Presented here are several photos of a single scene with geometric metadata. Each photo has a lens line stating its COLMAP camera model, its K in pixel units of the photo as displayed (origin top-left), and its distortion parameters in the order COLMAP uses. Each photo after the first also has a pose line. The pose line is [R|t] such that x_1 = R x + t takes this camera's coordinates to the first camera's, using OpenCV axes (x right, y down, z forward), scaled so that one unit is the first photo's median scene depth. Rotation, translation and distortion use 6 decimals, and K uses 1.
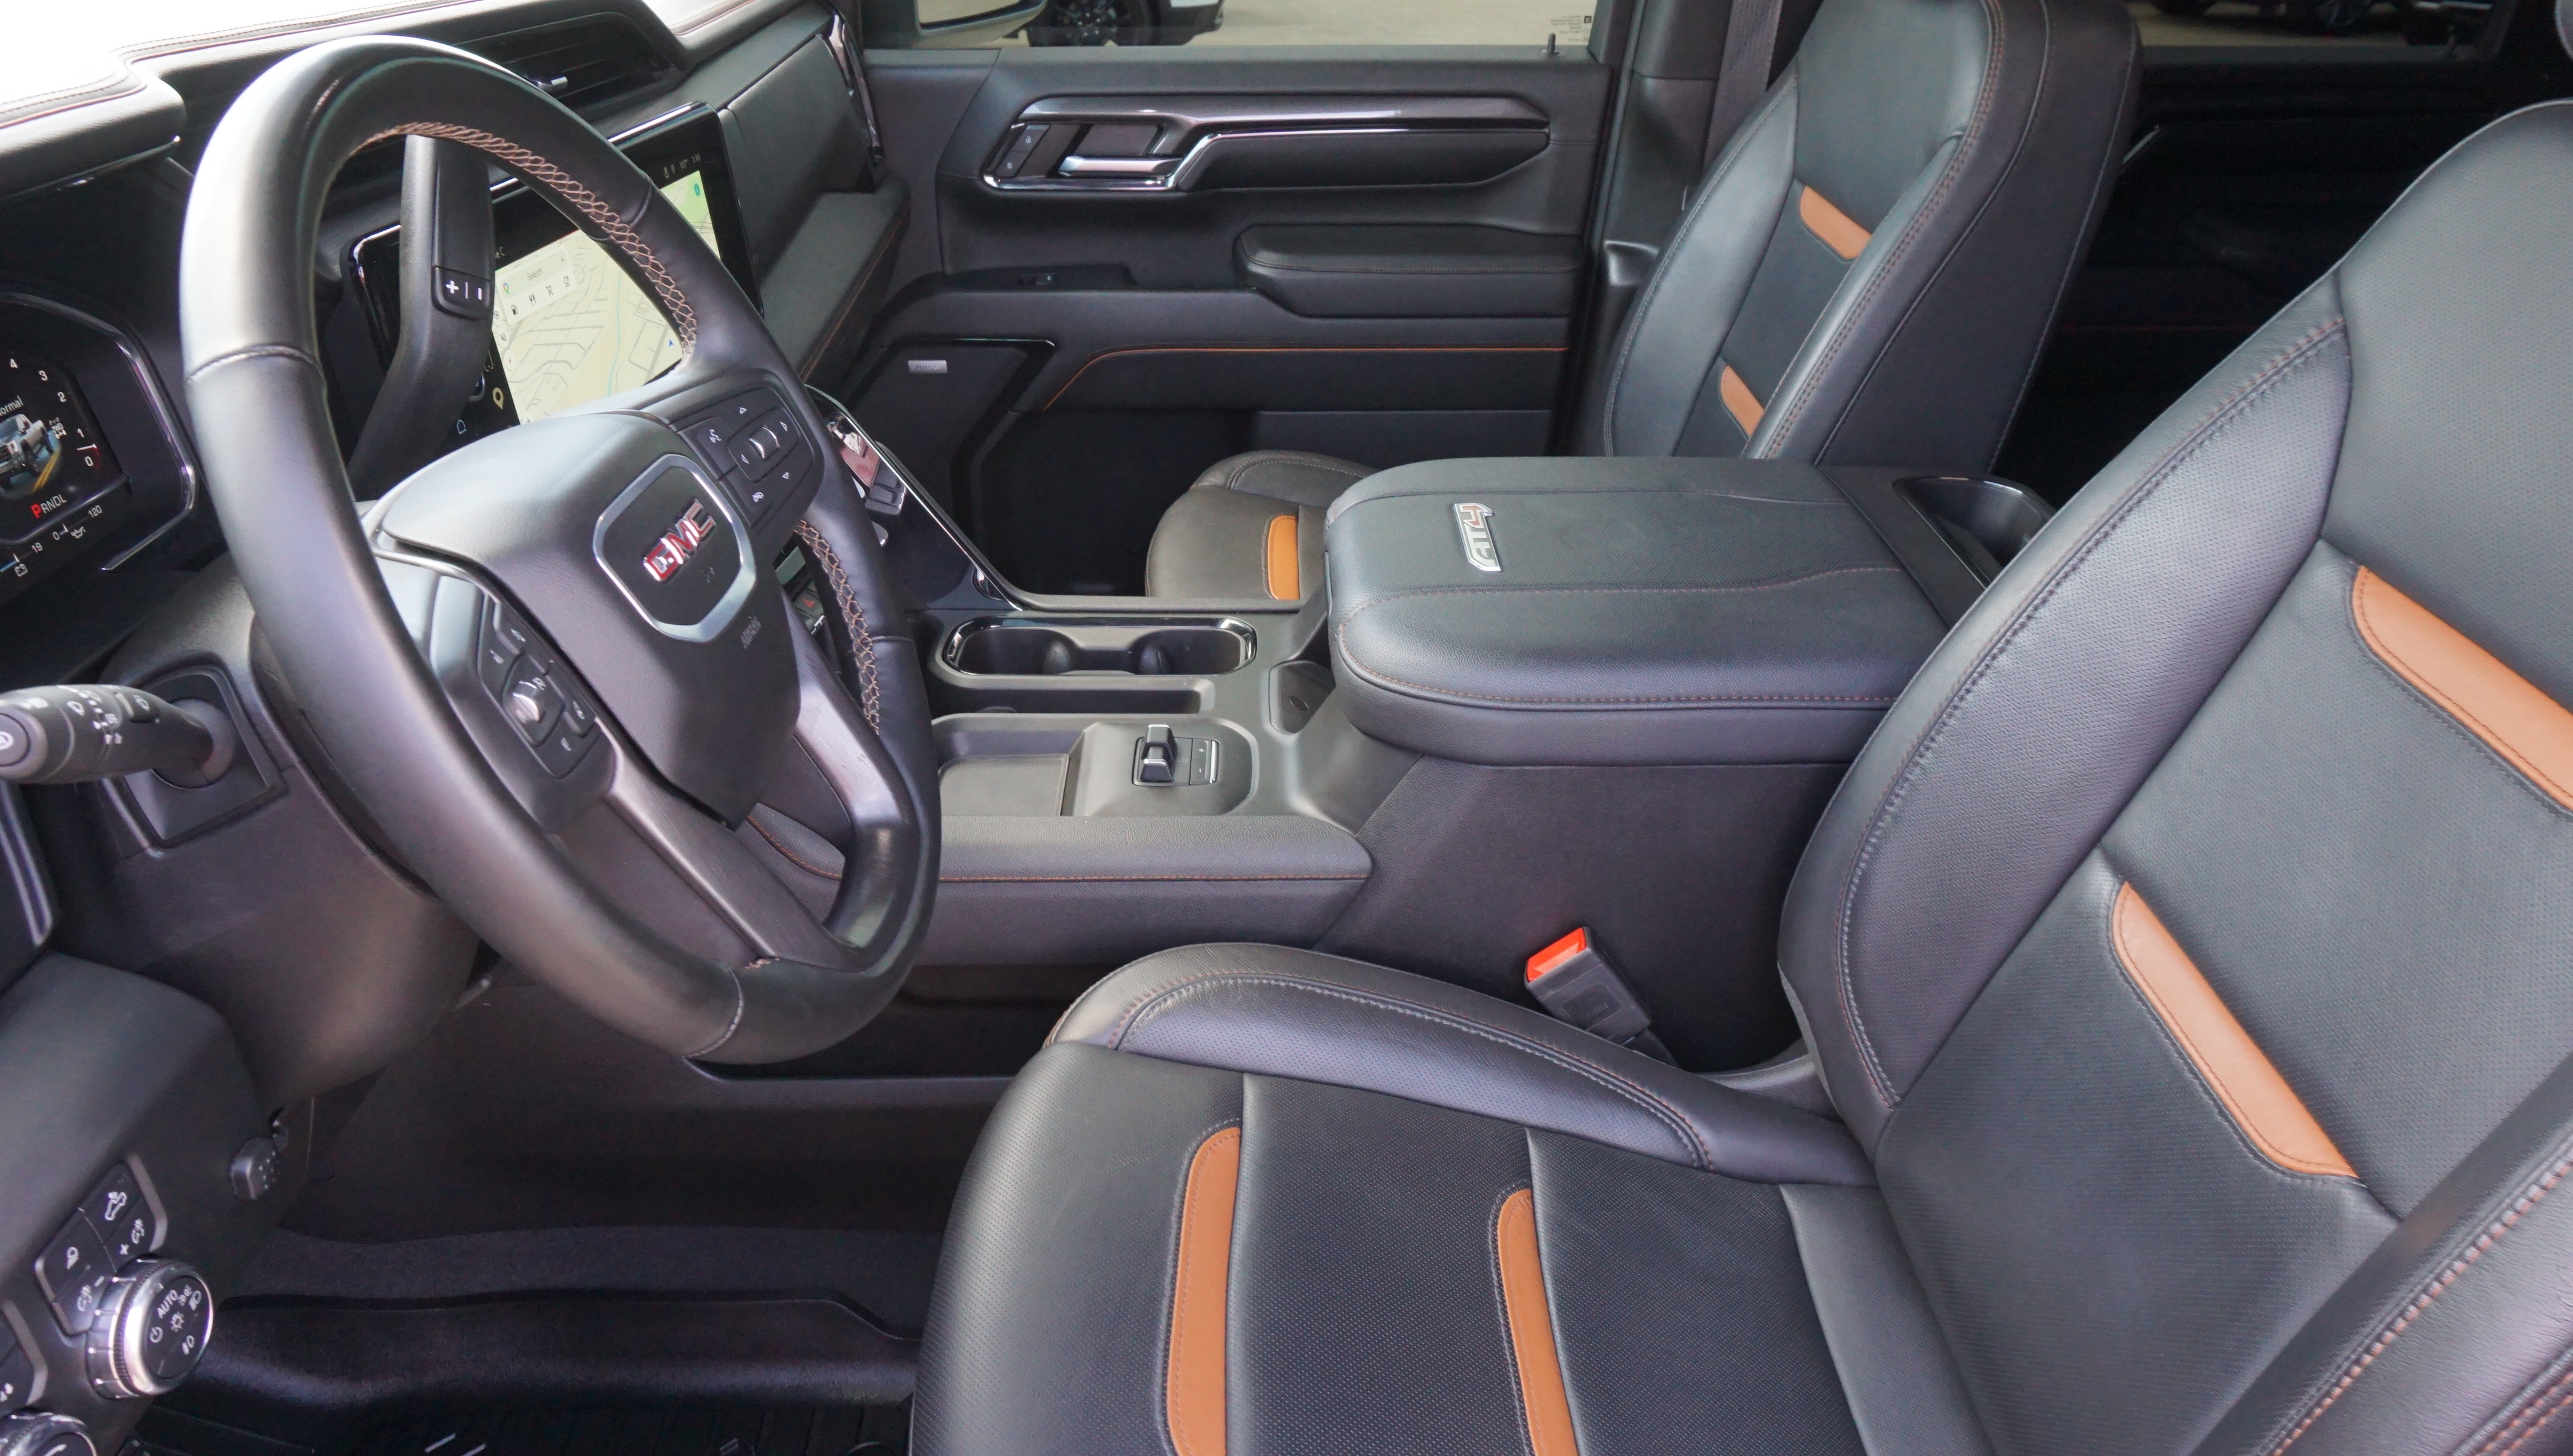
lens RADIAL K [[1721.5, 0, 1275.7], [0, 1721.5, 727.7], [0, 0, 1]] dist [-0.051108, 0.037757]
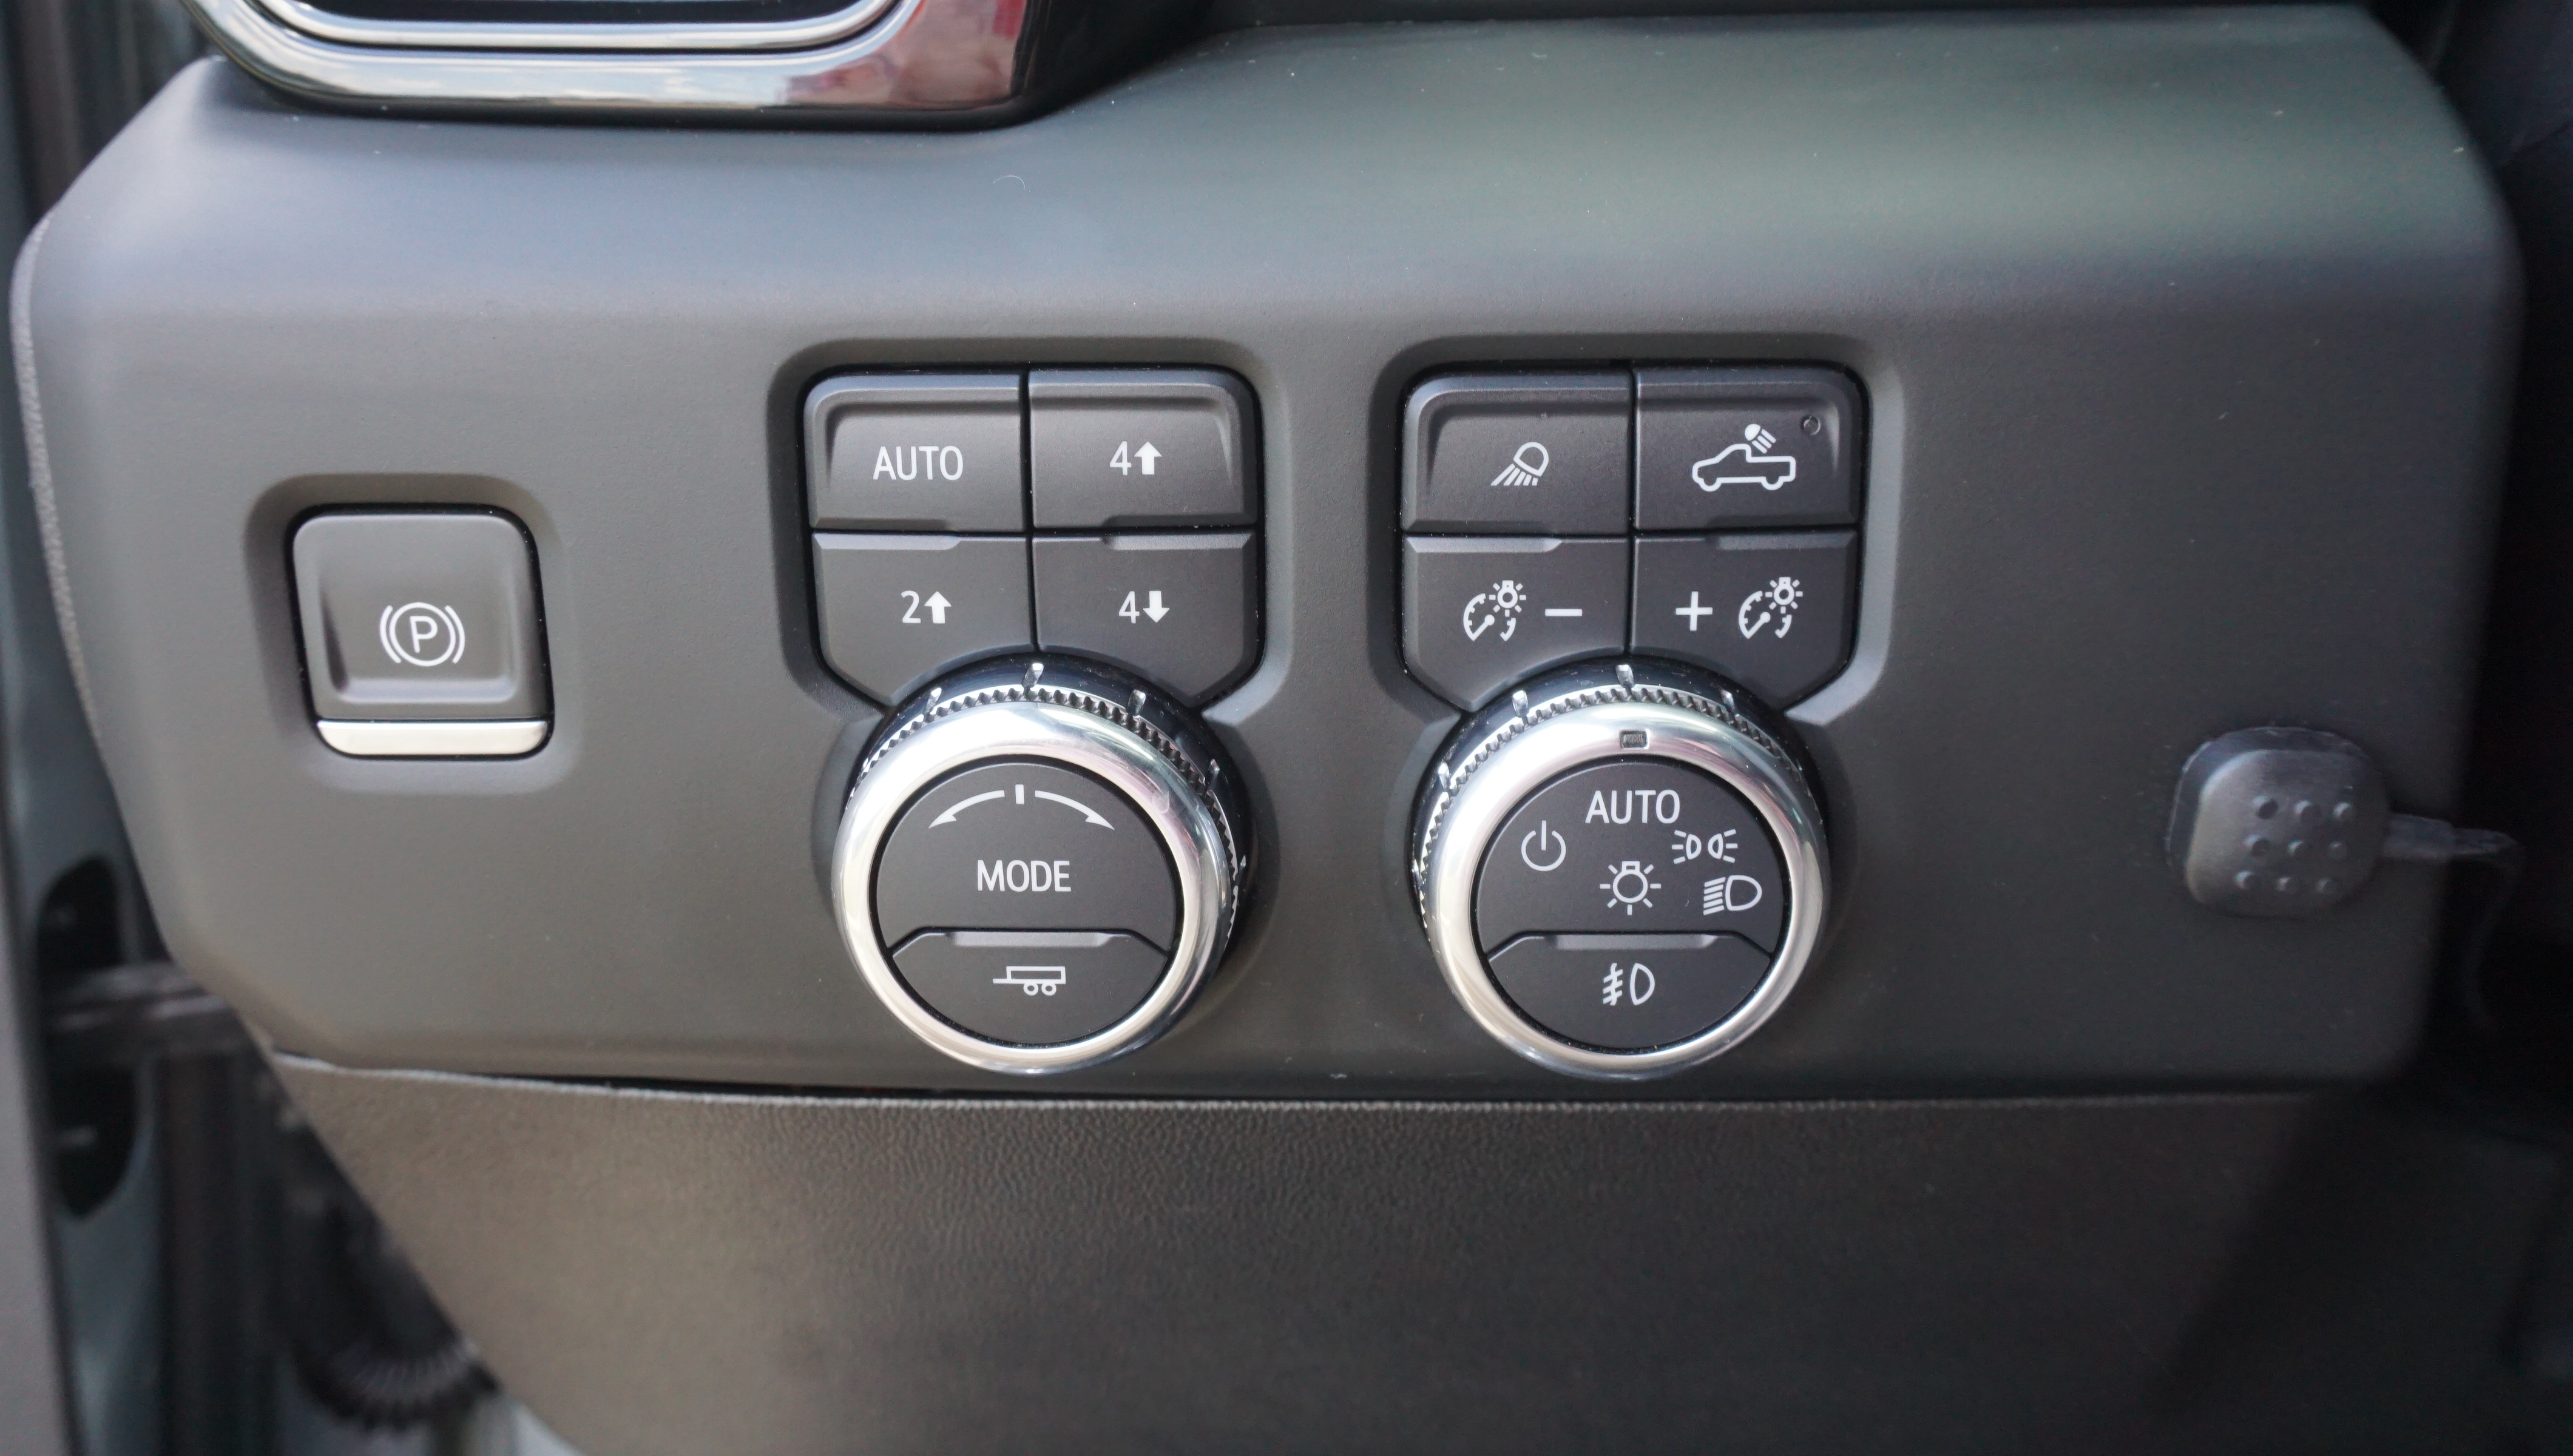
lens RADIAL K [[2202.5, 0, 1286.5], [0, 2202.5, 728.0], [0, 0, 1]] dist [-0.006599, -0.005401]
pose [[-0.014071, 0.308187, -0.951222, -0.143967], [-0.474792, 0.835168, 0.277610, 0.128007], [0.879986, 0.455538, 0.134573, 0.457429]]
